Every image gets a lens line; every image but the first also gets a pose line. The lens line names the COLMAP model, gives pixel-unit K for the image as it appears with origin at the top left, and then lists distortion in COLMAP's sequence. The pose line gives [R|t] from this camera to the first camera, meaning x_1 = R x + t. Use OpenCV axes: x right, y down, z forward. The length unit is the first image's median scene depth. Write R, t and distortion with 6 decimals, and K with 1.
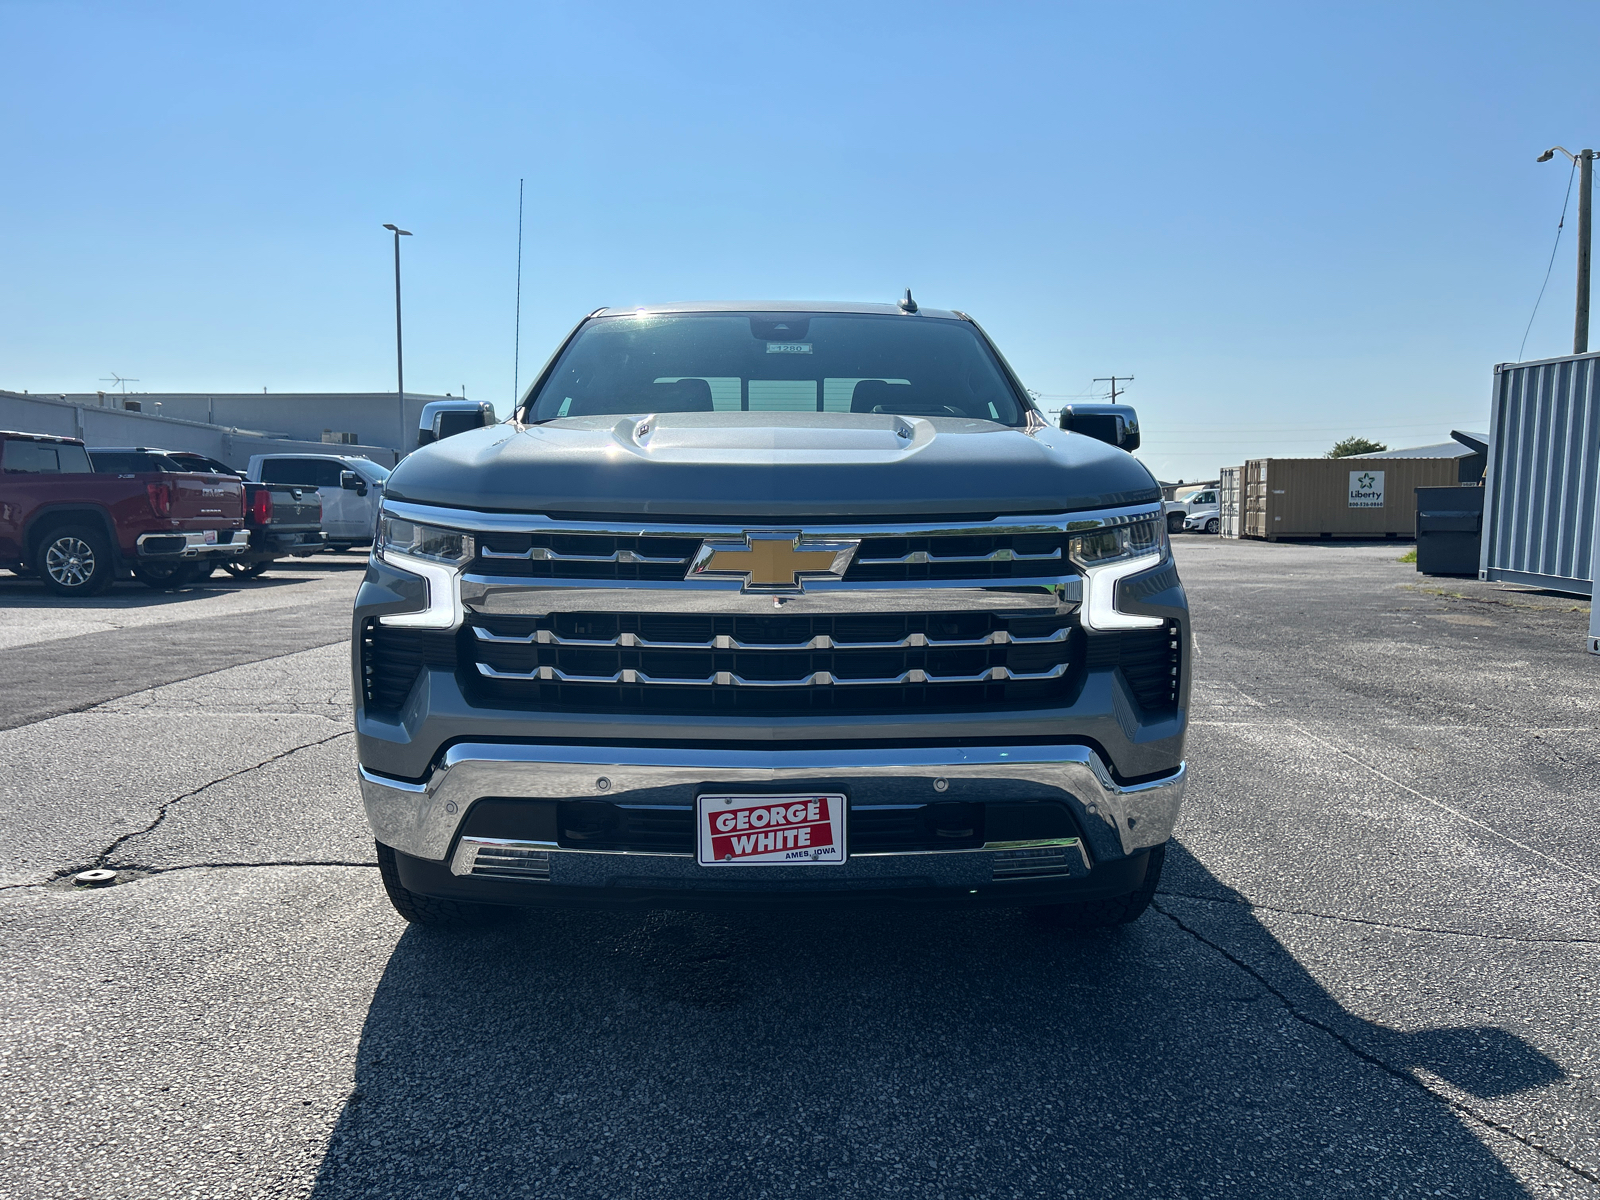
lens RADIAL K [[1210.3, 0, 808.6], [0, 1210.3, 589.8], [0, 0, 1]] dist [0.045170, -0.048012]
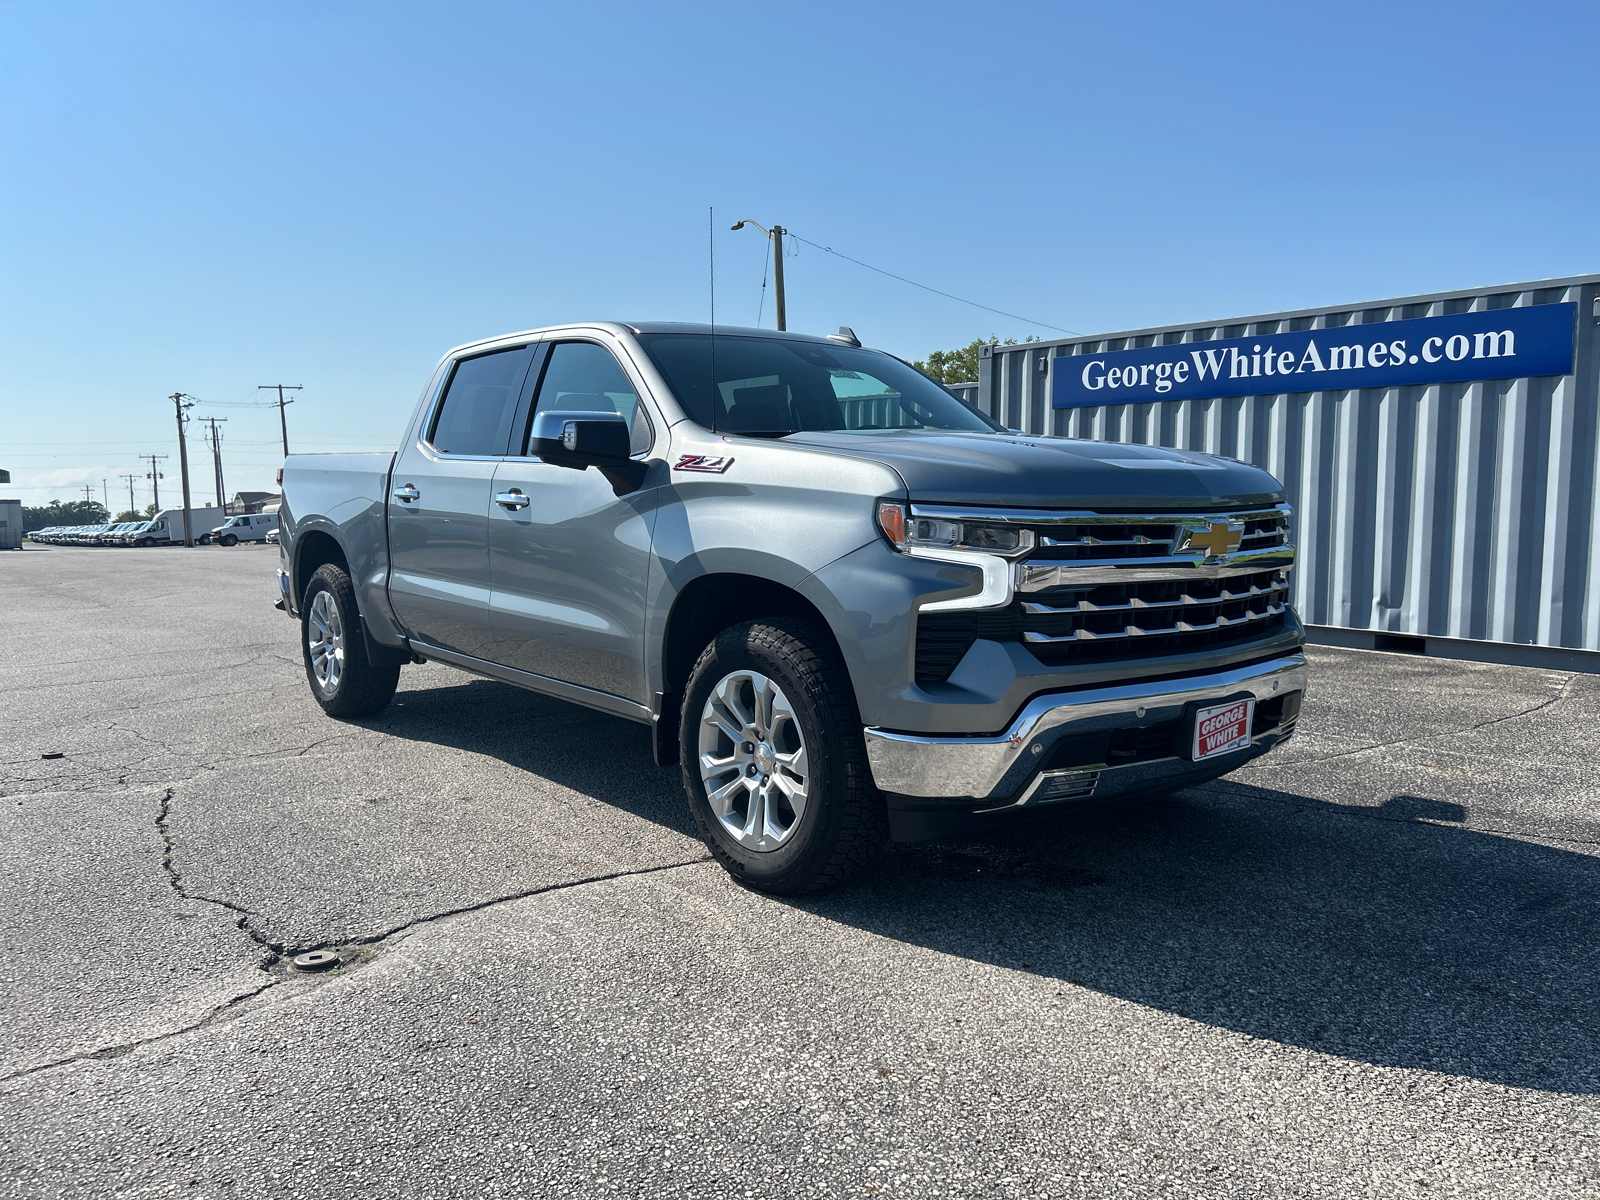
lens RADIAL K [[1205.4, 0, 800.1], [0, 1205.4, 605.2], [0, 0, 1]] dist [0.053476, -0.056126]
pose [[0.777802, -0.067679, 0.624855, -1.222394], [0.066382, 0.997471, 0.025408, -0.014182], [-0.624994, 0.021717, 0.780327, 0.189369]]
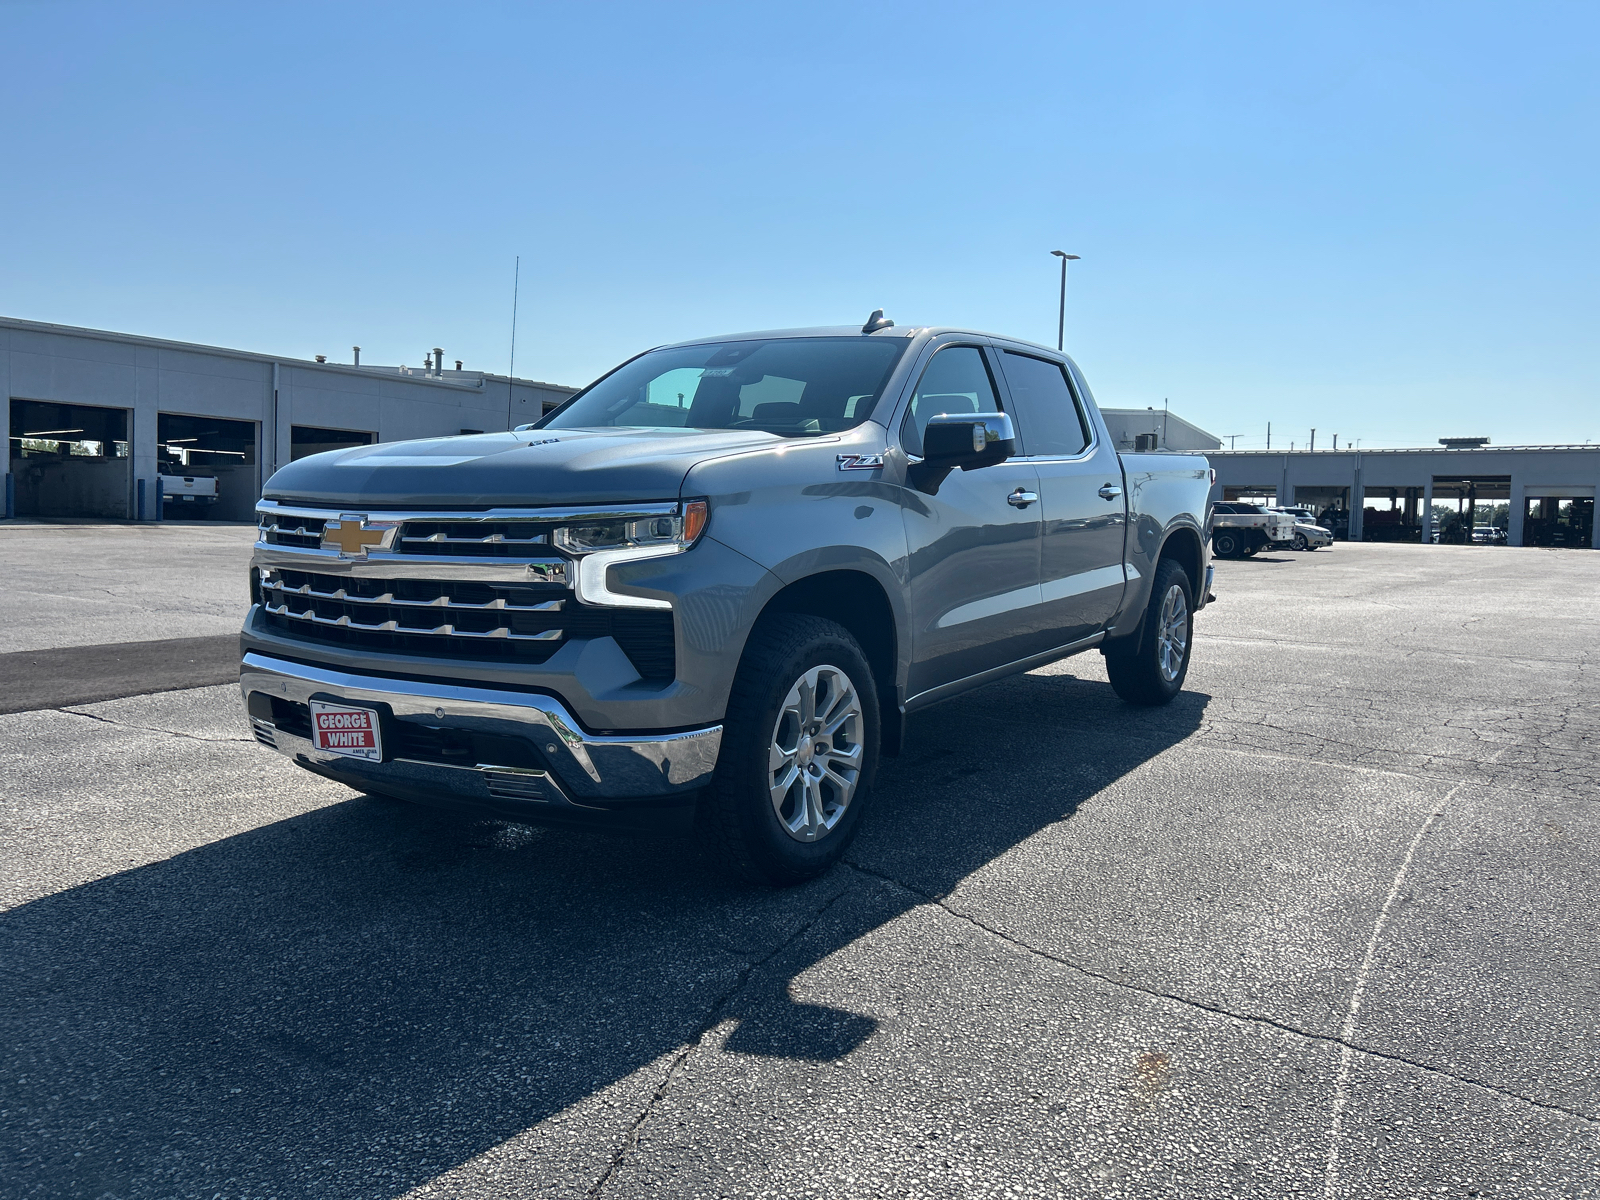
lens RADIAL K [[1207.4, 0, 804.6], [0, 1207.4, 603.3], [0, 0, 1]] dist [0.050039, -0.051769]
pose [[0.827833, 0.057057, -0.558066, 1.106535], [-0.057182, 0.998215, 0.017235, -0.001266], [0.558053, 0.017644, 0.829618, 0.131708]]
